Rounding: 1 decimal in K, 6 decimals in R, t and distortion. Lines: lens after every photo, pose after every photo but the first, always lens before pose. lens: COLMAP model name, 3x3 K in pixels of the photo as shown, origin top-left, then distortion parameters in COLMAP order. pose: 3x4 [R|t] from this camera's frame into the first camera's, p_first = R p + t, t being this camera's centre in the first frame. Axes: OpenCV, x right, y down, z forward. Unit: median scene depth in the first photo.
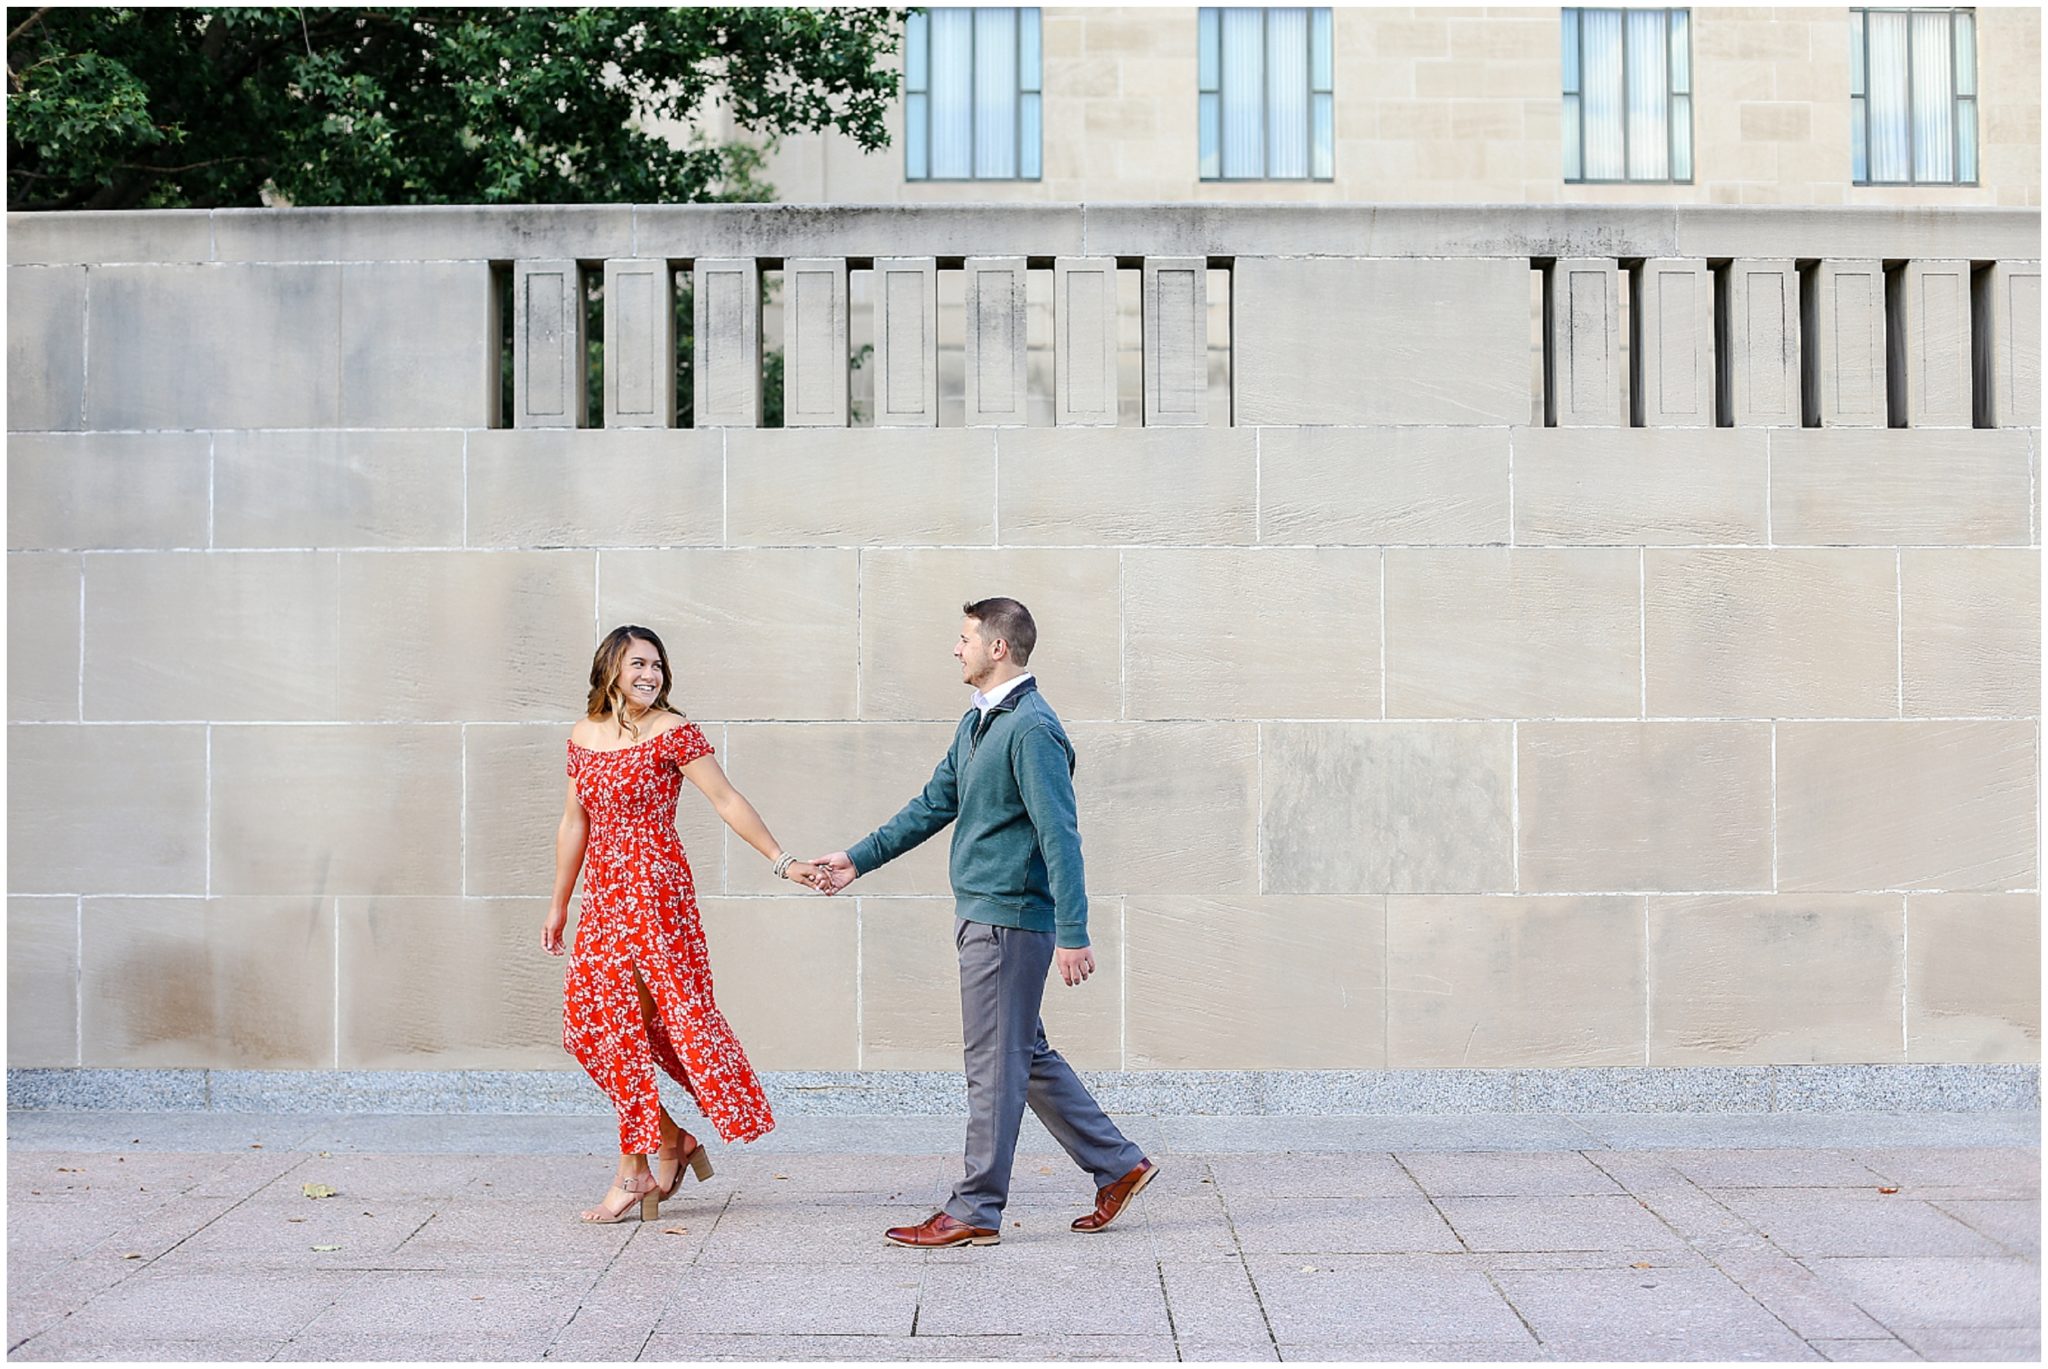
lens RADIAL K [[1547.7, 0, 1029.3], [0, 1547.7, 686.6], [0, 0, 1]] dist [-0.029404, -0.003052]
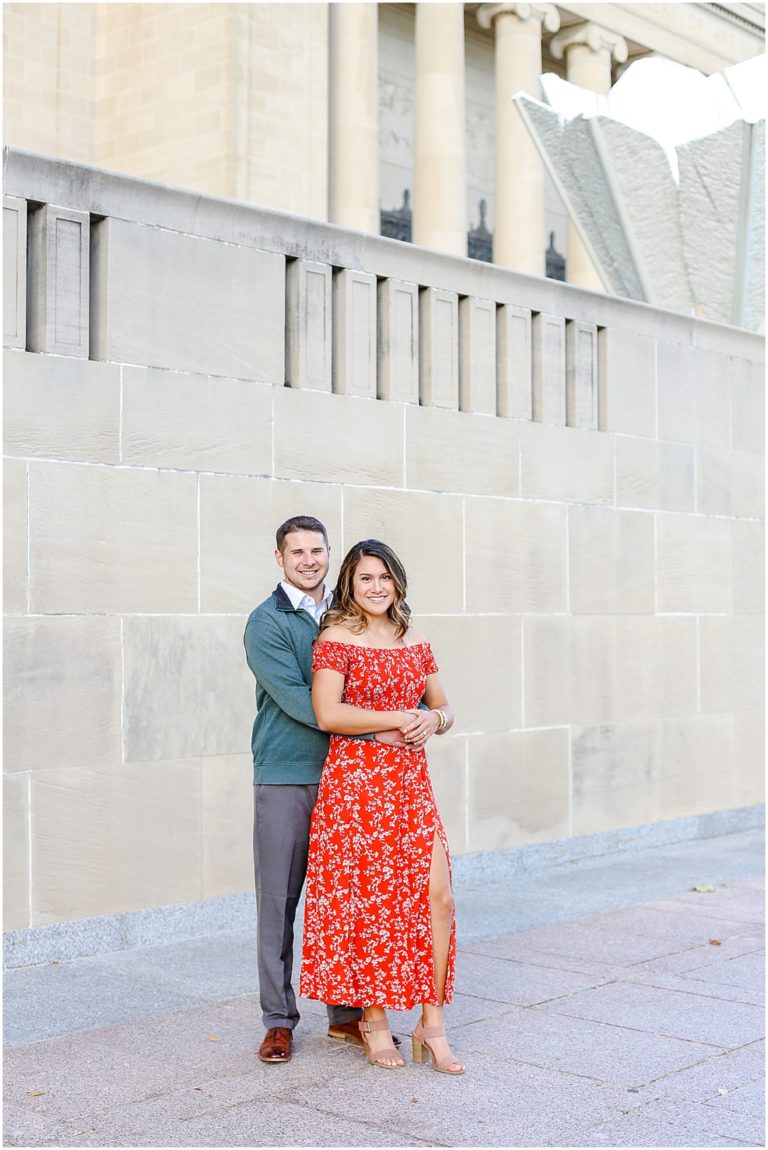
lens RADIAL K [[1818.8, 0, 393.8], [0, 1818.8, 600.9], [0, 0, 1]] dist [-0.120325, 0.000000]
pose [[0.637907, 0.007663, 0.770075, -0.779615], [-0.005870, 0.999970, -0.005088, 0.017398], [-0.770091, -0.001275, 0.637933, -0.035148]]
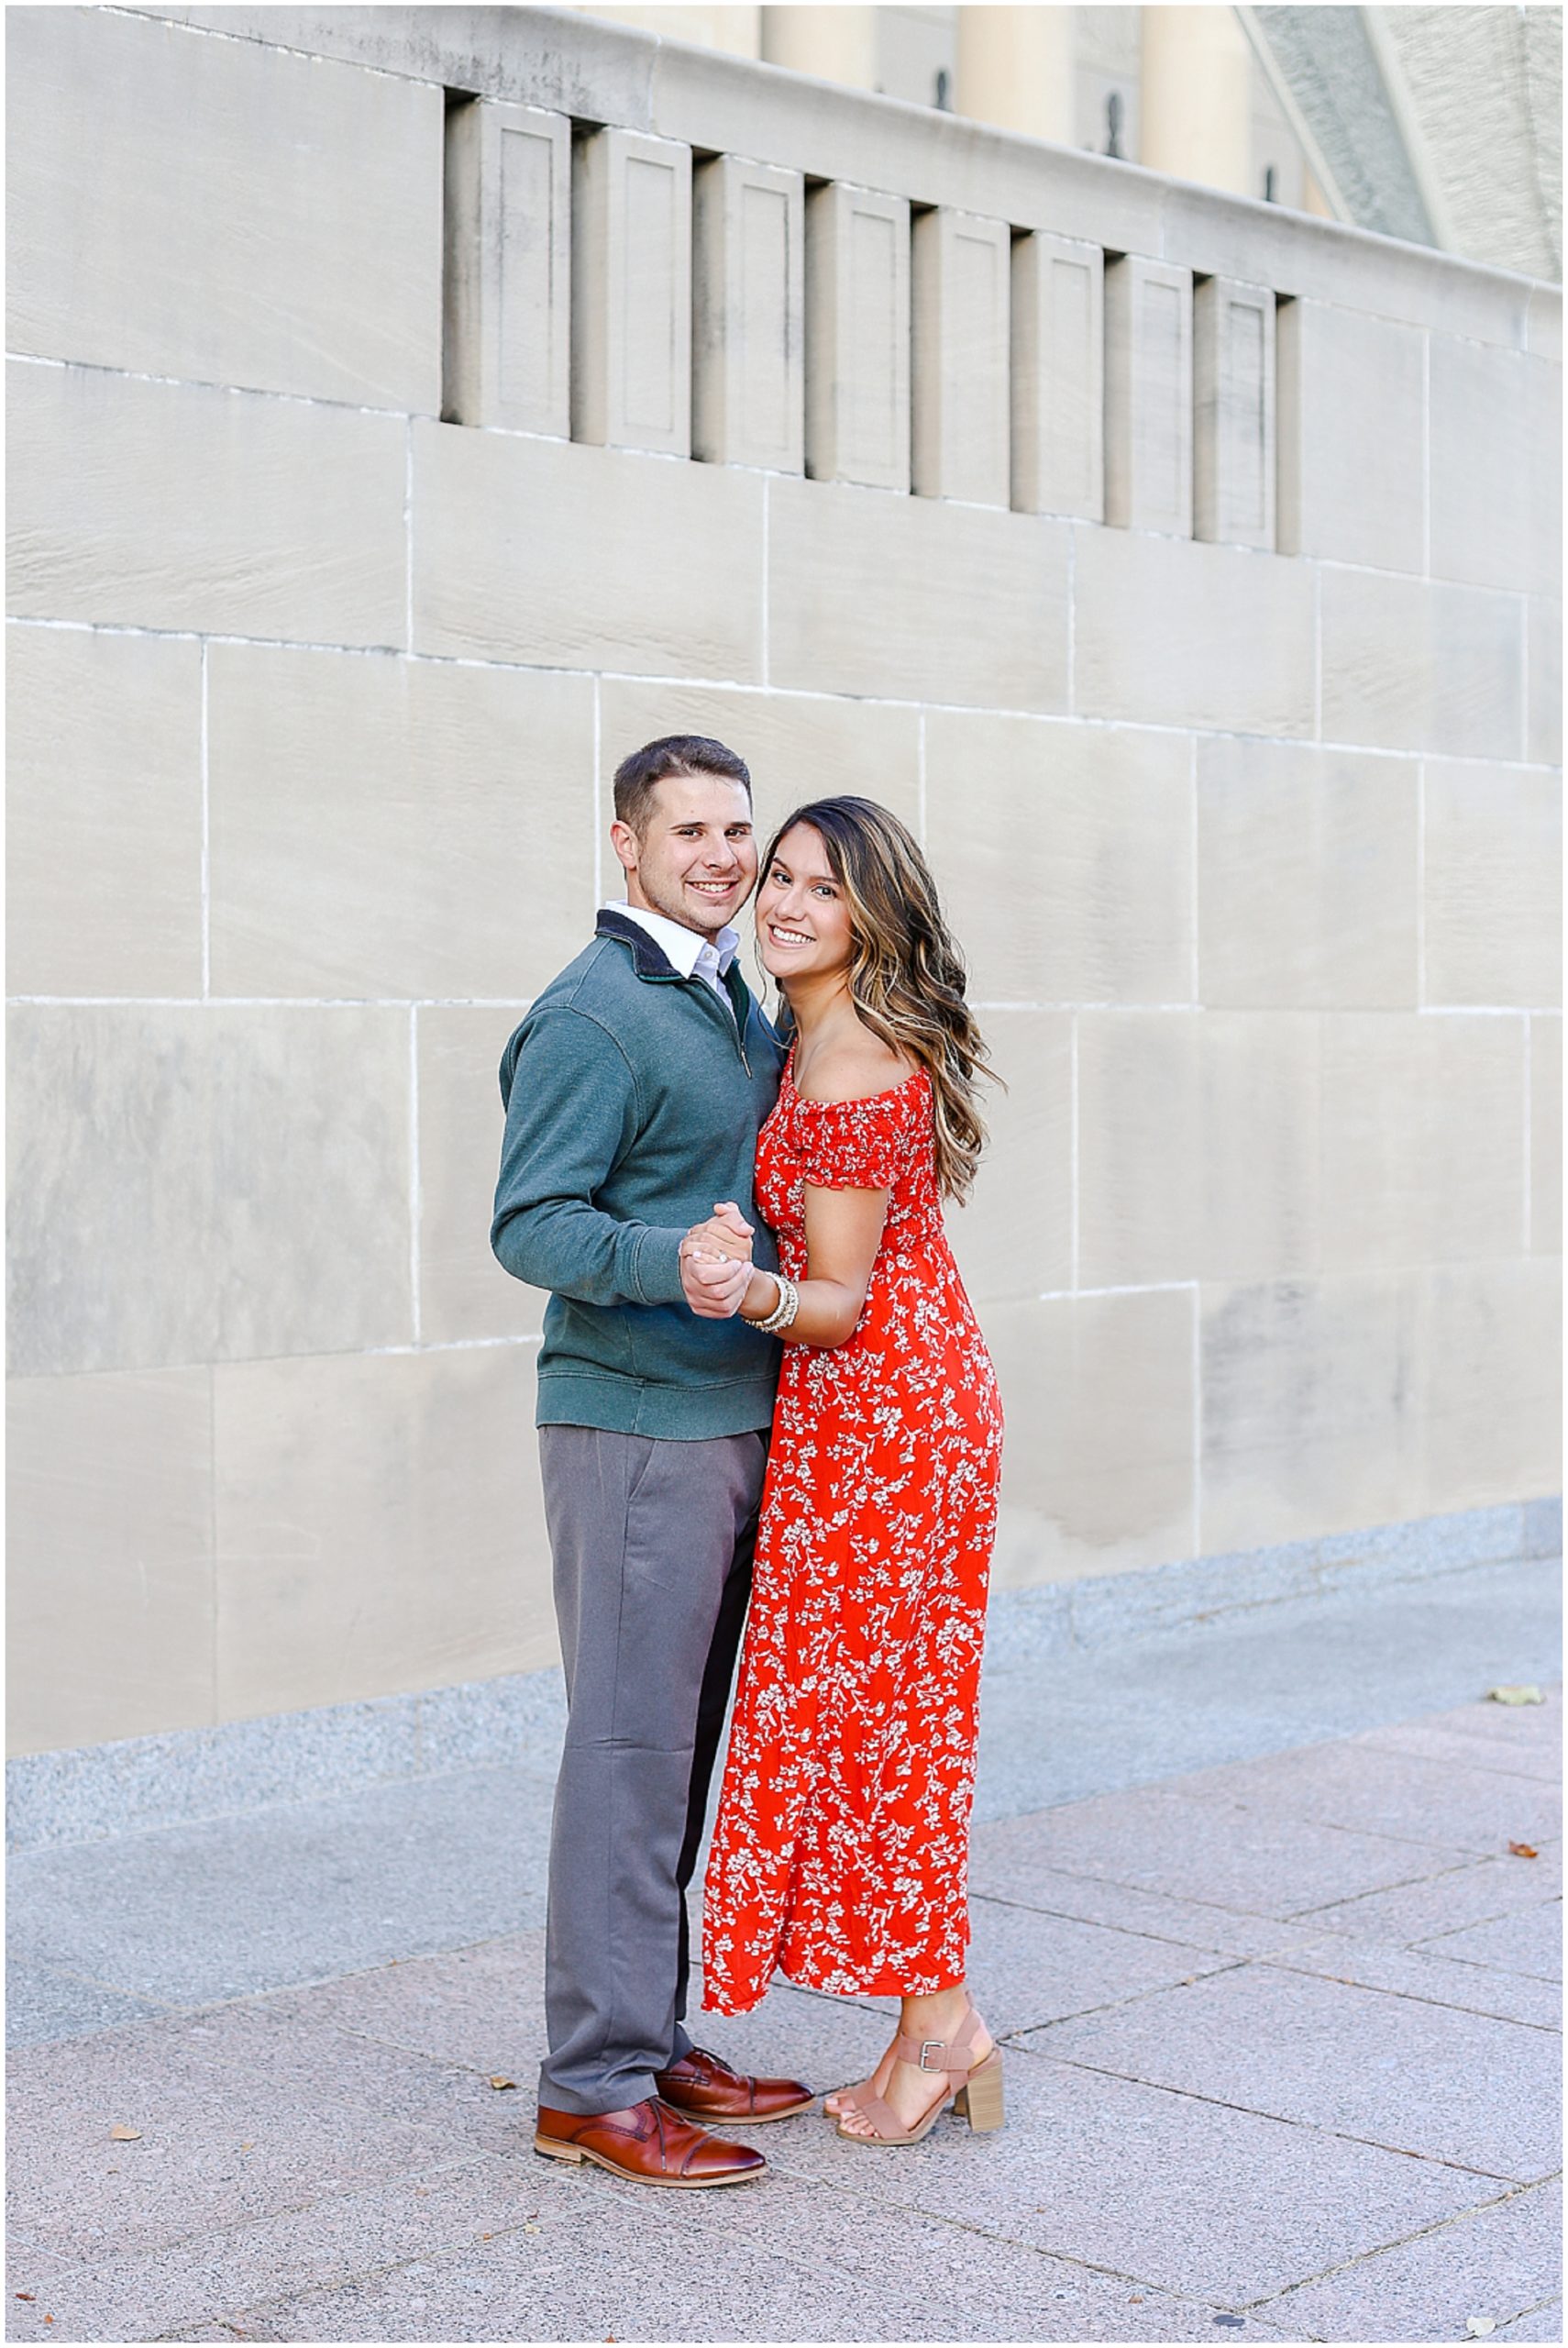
lens RADIAL K [[3878.5, 0, 789.3], [0, 3878.5, 1175.3], [0, 0, 1]] dist [-0.119317, 0.000000]
pose [[0.670498, -0.025367, 0.741478, -0.539817], [-0.009296, 0.999050, 0.042585, 0.023013], [-0.741853, -0.035446, 0.669625, 0.061703]]
